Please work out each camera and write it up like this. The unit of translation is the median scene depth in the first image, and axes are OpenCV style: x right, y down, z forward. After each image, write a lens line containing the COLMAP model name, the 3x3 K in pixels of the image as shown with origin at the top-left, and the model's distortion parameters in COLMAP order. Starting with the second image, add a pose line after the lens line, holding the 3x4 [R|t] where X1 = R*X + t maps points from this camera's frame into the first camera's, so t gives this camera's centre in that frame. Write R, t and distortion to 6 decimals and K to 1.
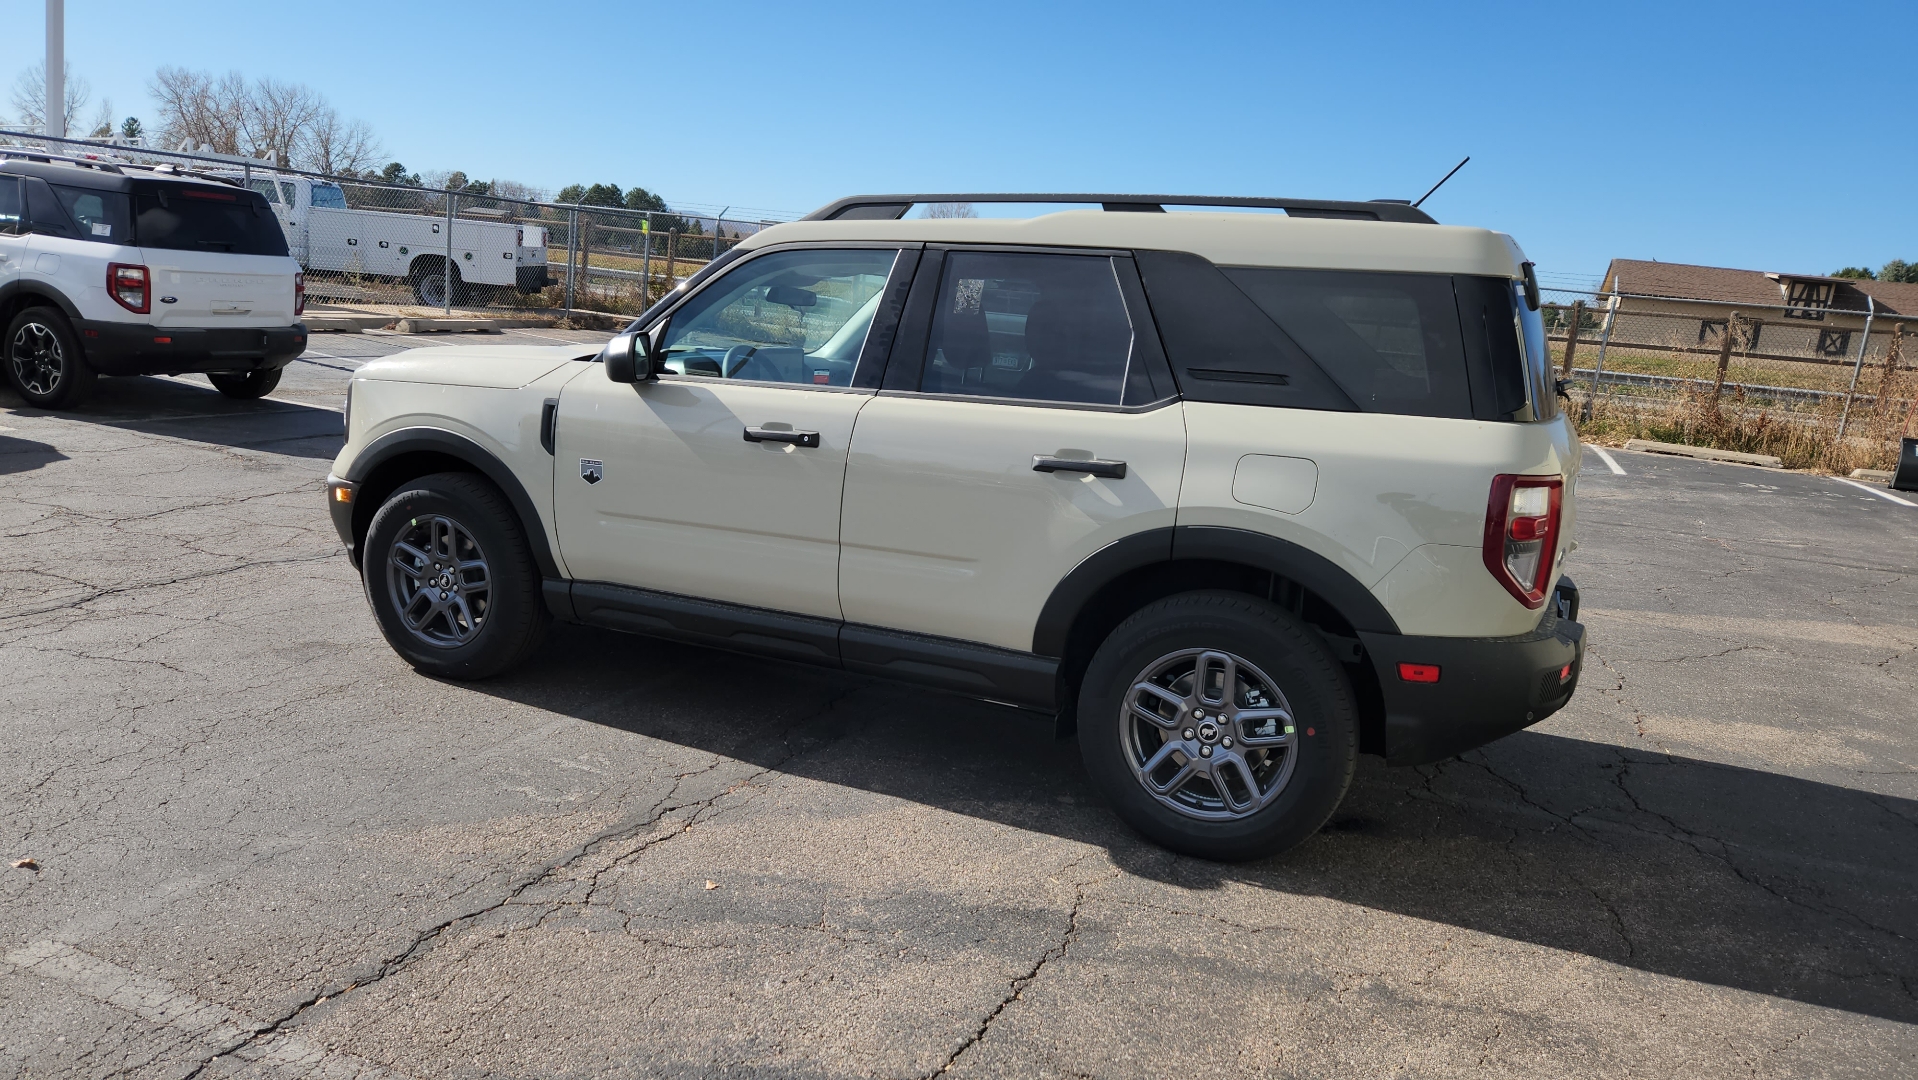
lens RADIAL K [[1287.2, 0, 939.0], [0, 1287.2, 549.3], [0, 0, 1]] dist [0.077168, -0.064675]
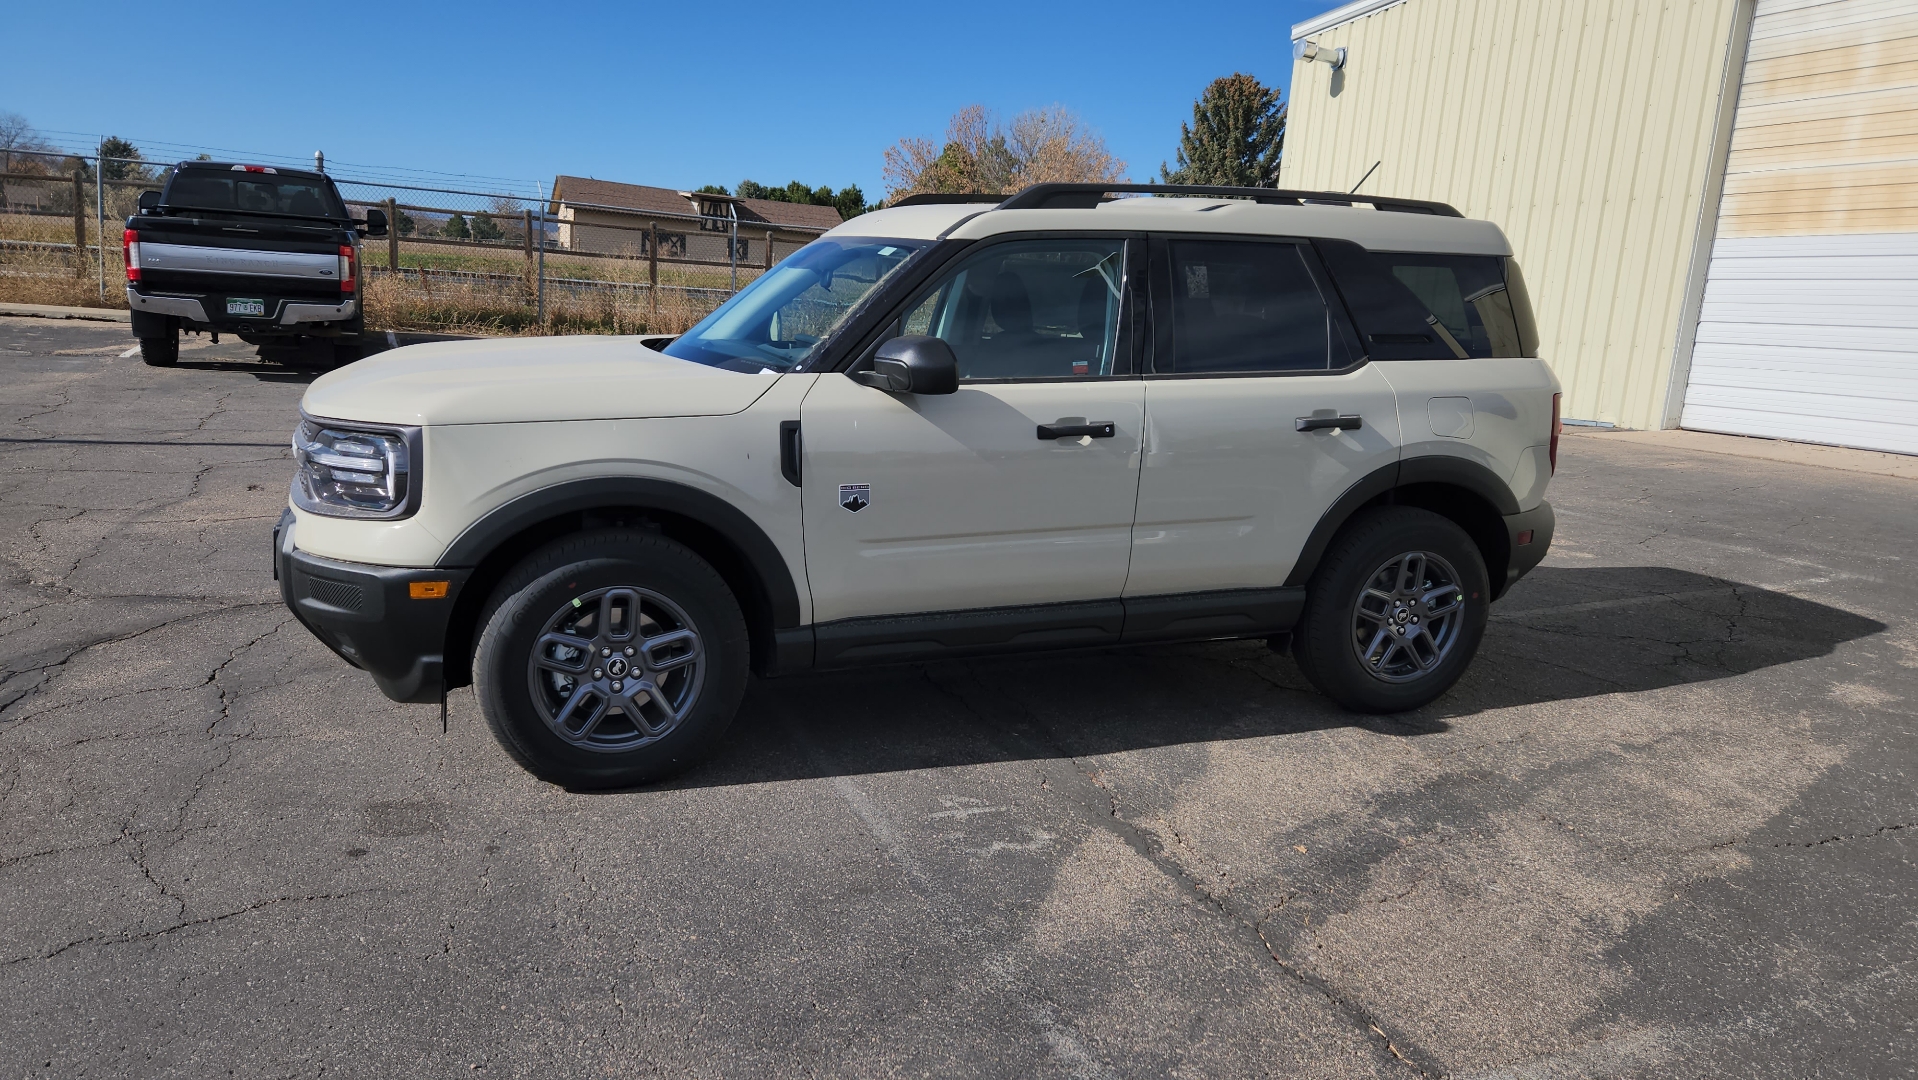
lens RADIAL K [[1274.5, 0, 931.9], [0, 1274.5, 544.4], [0, 0, 1]] dist [0.074807, -0.063067]
pose [[0.704694, -0.186048, 0.684685, -0.925428], [0.140682, 0.982487, 0.122176, -0.141729], [-0.695425, 0.010227, 0.718526, 0.374468]]
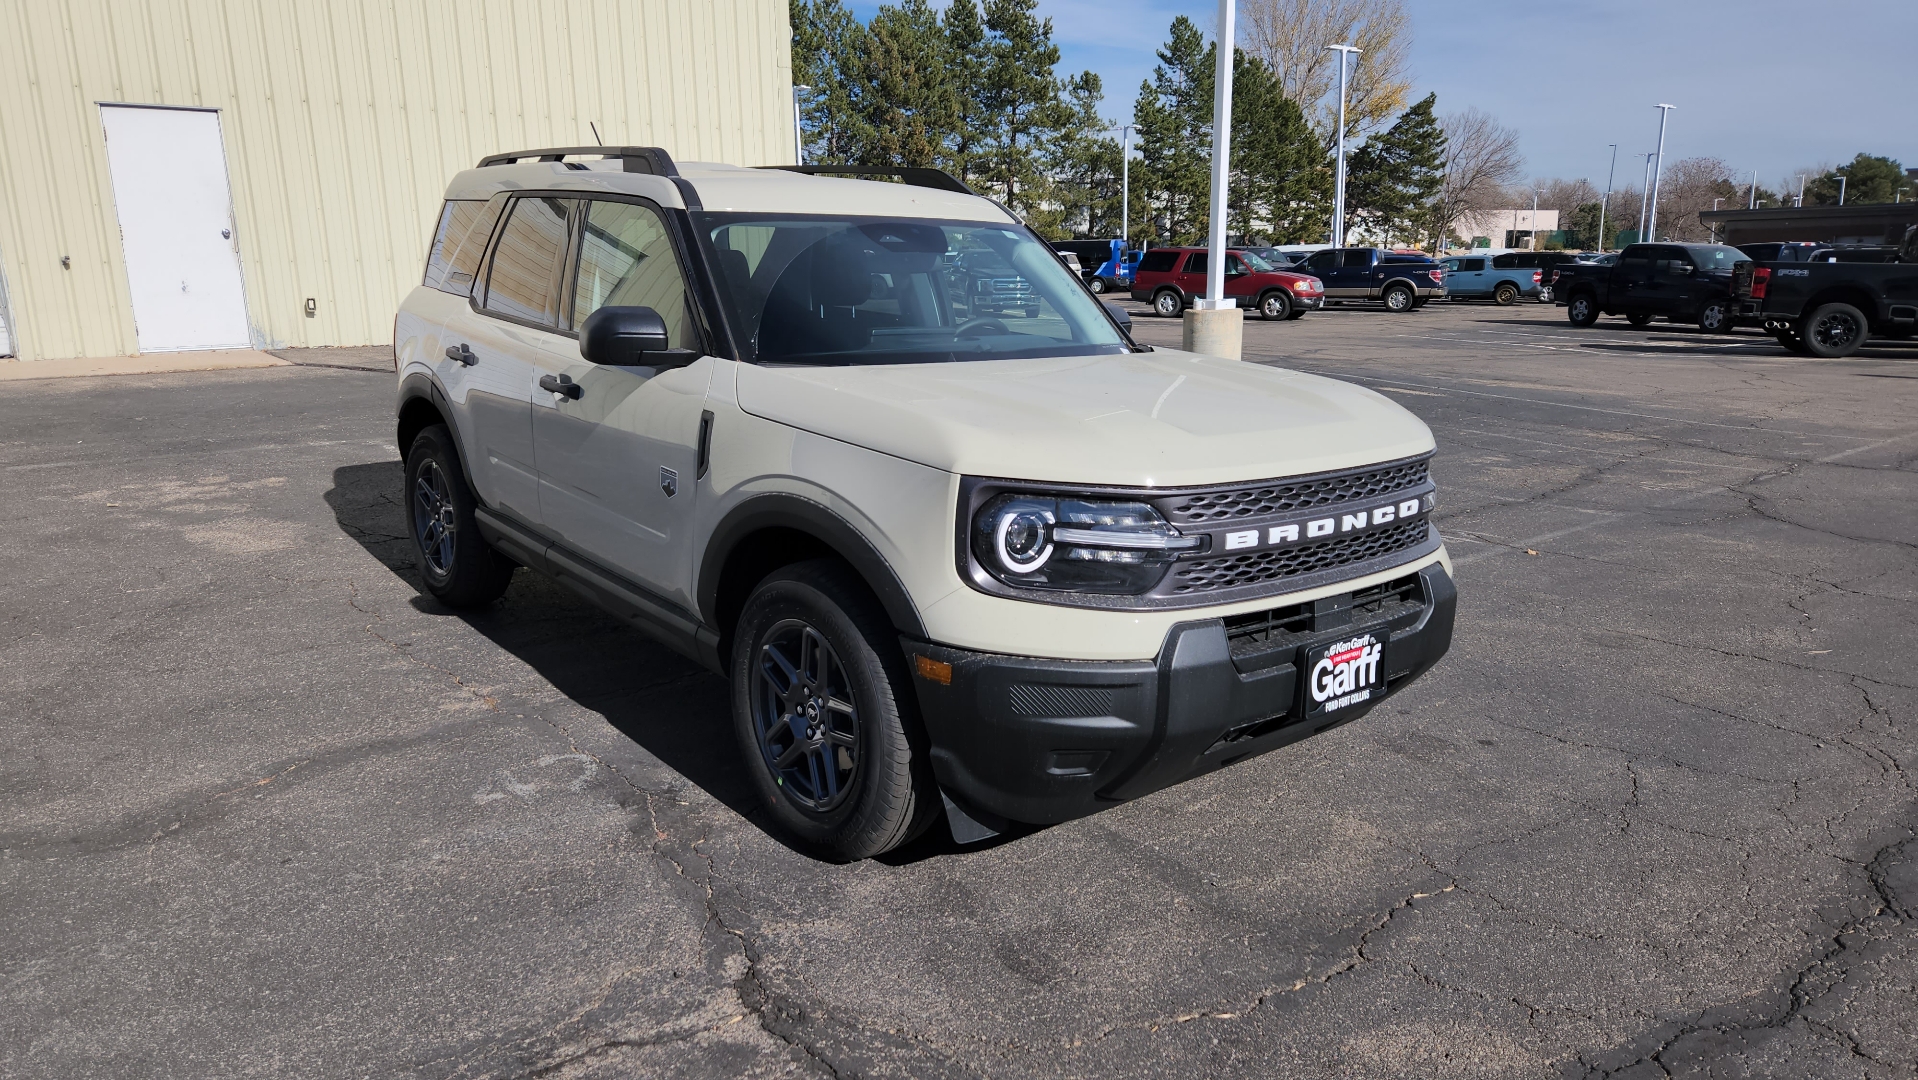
lens RADIAL K [[1274.5, 0, 931.9], [0, 1274.5, 544.4], [0, 0, 1]] dist [0.074807, -0.063067]
pose [[-0.886103, -0.191783, 0.421949, -0.666271], [0.005260, 0.906156, 0.422910, -0.490928], [-0.463459, 0.376961, -0.801939, 2.221230]]
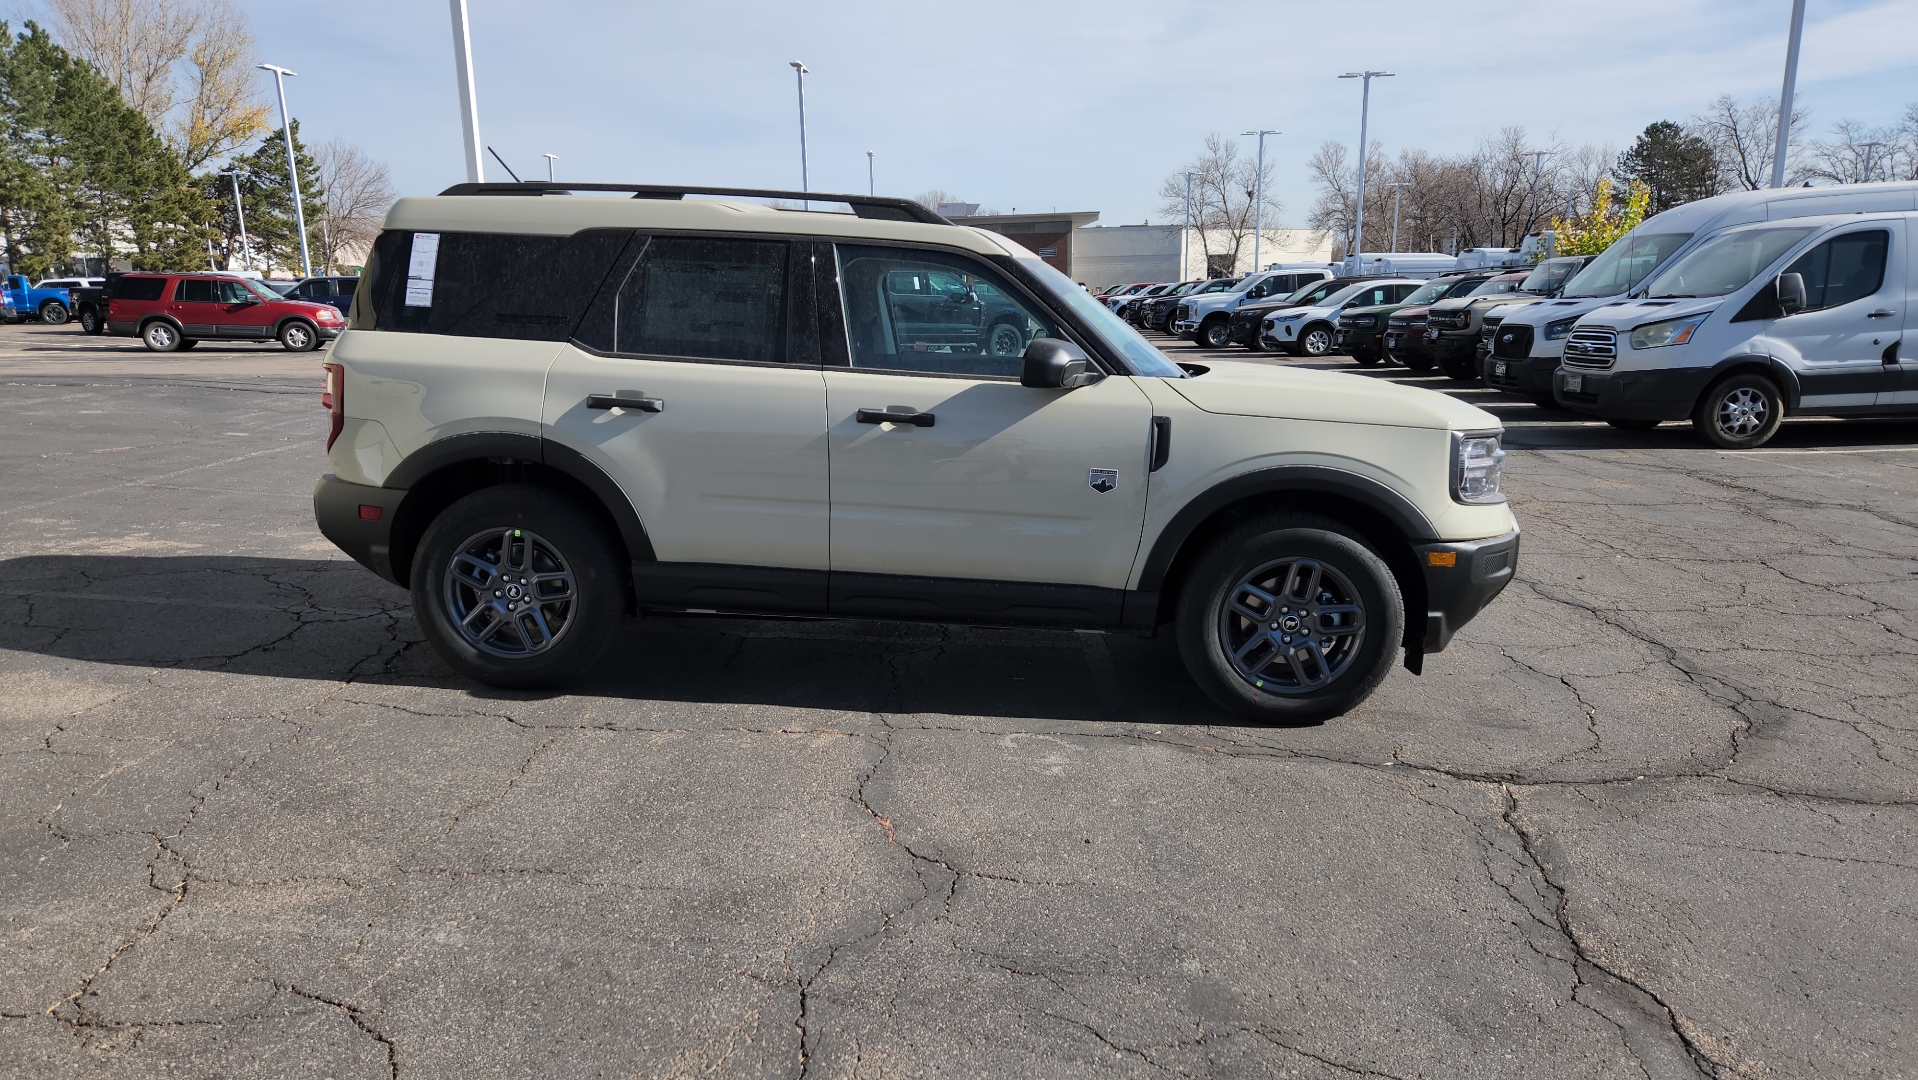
lens RADIAL K [[1250.8, 0, 959.0], [0, 1250.8, 540.0], [0, 0, 1]] dist [0.064527, -0.062338]
pose [[-0.932994, -0.026209, -0.358937, 0.420106], [-0.156308, 0.927876, 0.338545, -0.445074], [0.324176, 0.371966, -0.869800, 2.488027]]
